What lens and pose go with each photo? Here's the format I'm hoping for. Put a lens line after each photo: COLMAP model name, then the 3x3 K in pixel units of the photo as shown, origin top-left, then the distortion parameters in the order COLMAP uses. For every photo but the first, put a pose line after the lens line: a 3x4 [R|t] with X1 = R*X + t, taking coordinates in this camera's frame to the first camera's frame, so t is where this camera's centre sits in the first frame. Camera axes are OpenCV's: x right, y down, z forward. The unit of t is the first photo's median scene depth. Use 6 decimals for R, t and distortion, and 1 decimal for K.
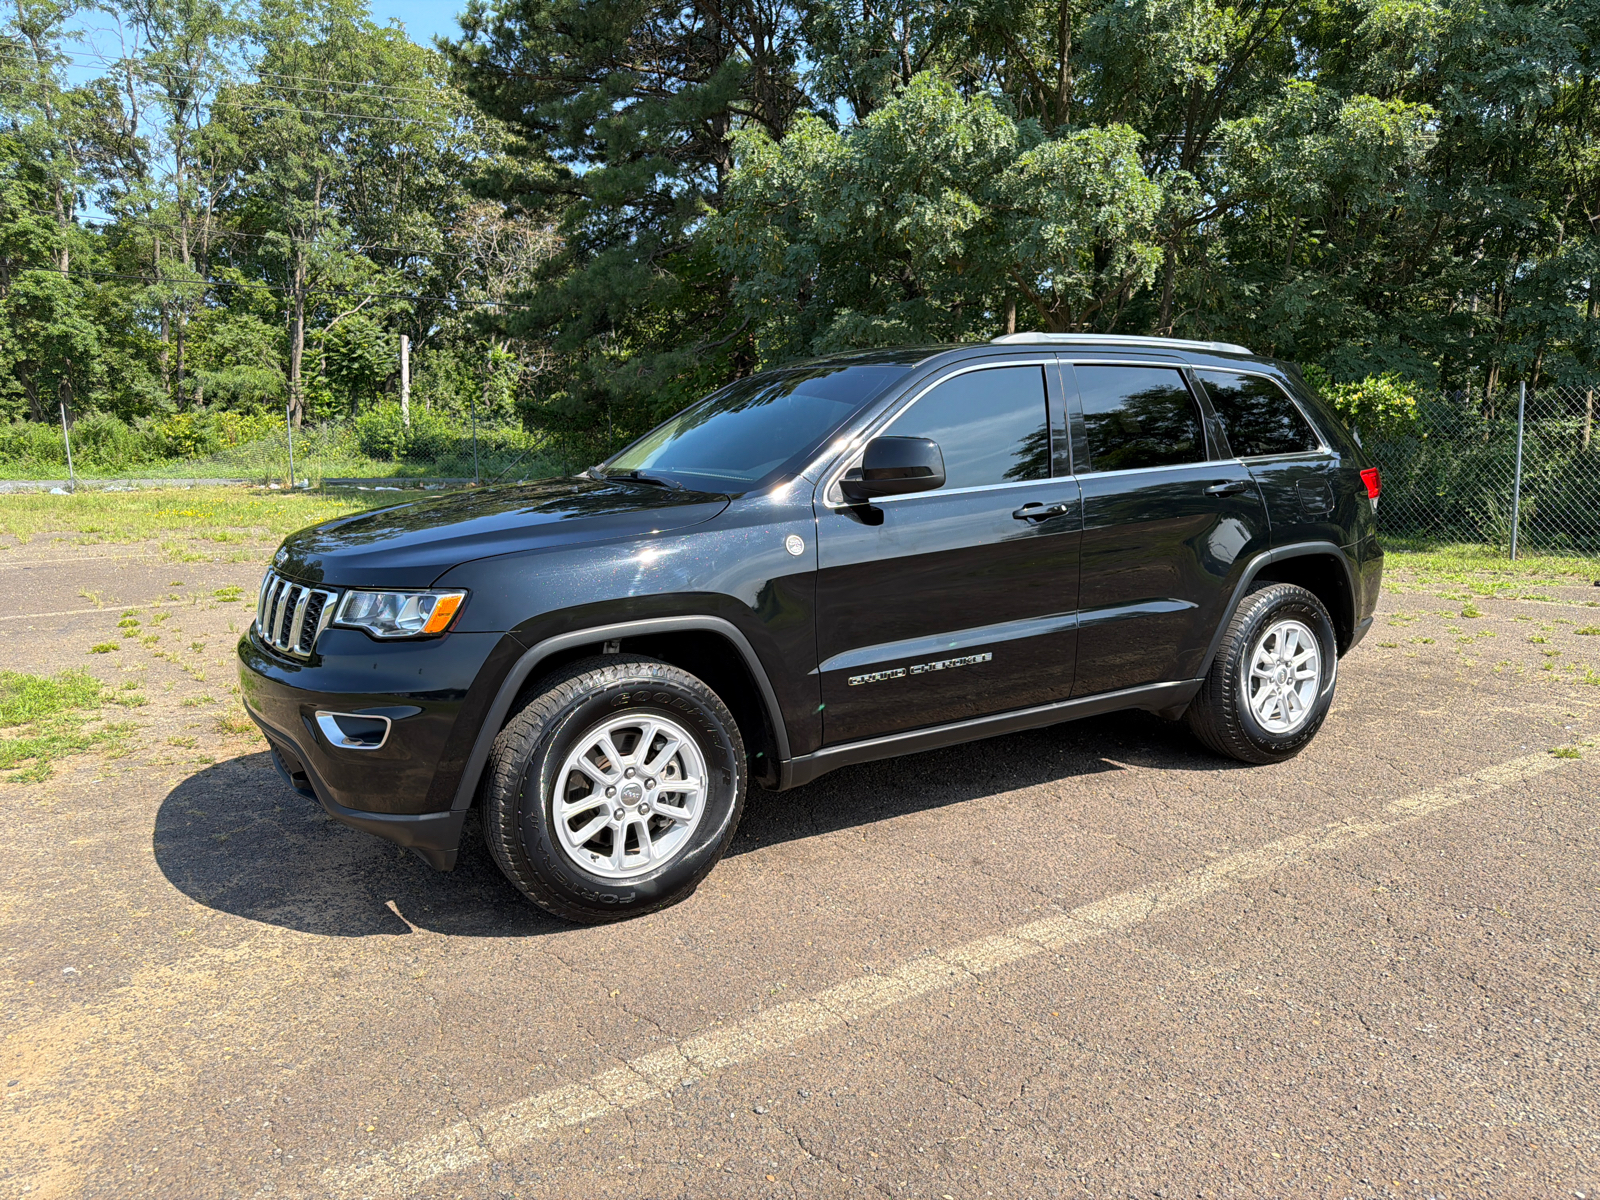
lens RADIAL K [[1137.6, 0, 786.2], [0, 1137.6, 597.7], [0, 0, 1]] dist [0.019529, -0.026706]
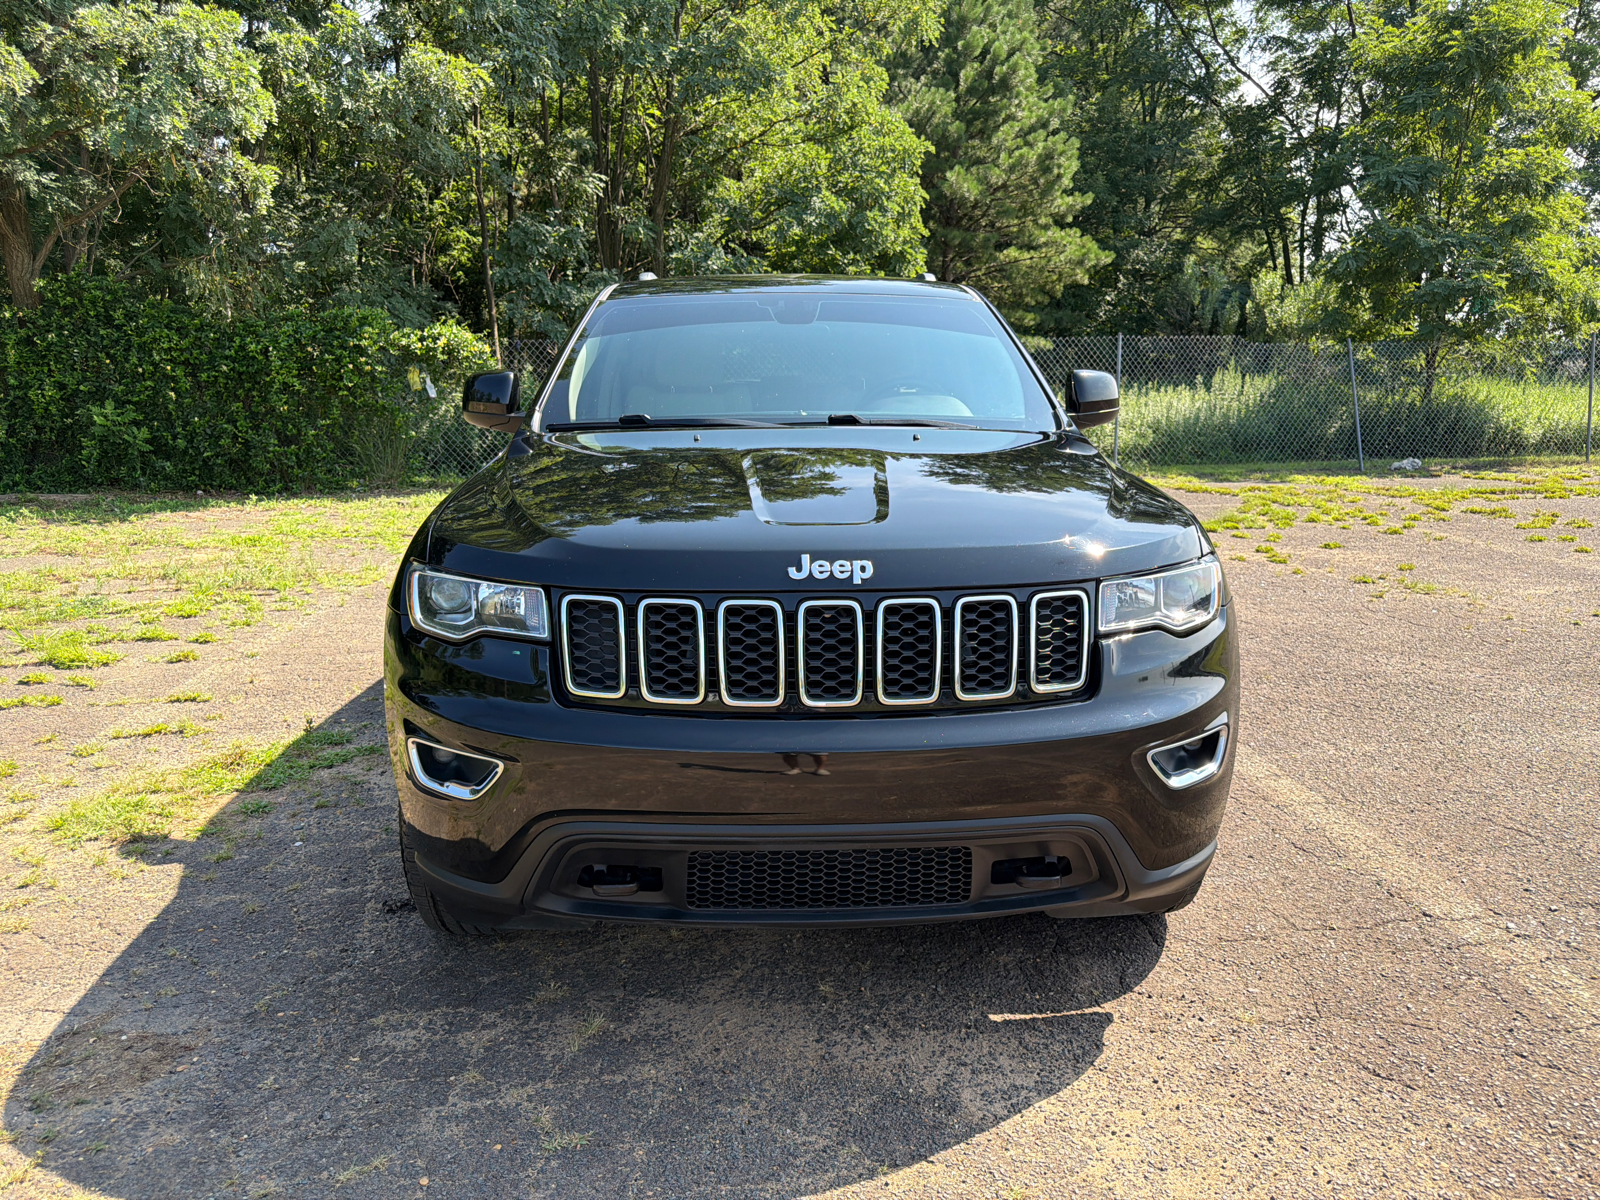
lens RADIAL K [[1137.6, 0, 803.2], [0, 1137.6, 594.9], [0, 0, 1]] dist [0.019529, -0.026706]
pose [[0.480736, -0.161868, 0.861795, -0.269006], [0.124312, 0.985468, 0.115752, -0.026308], [-0.868009, 0.051486, 0.493872, 0.203232]]
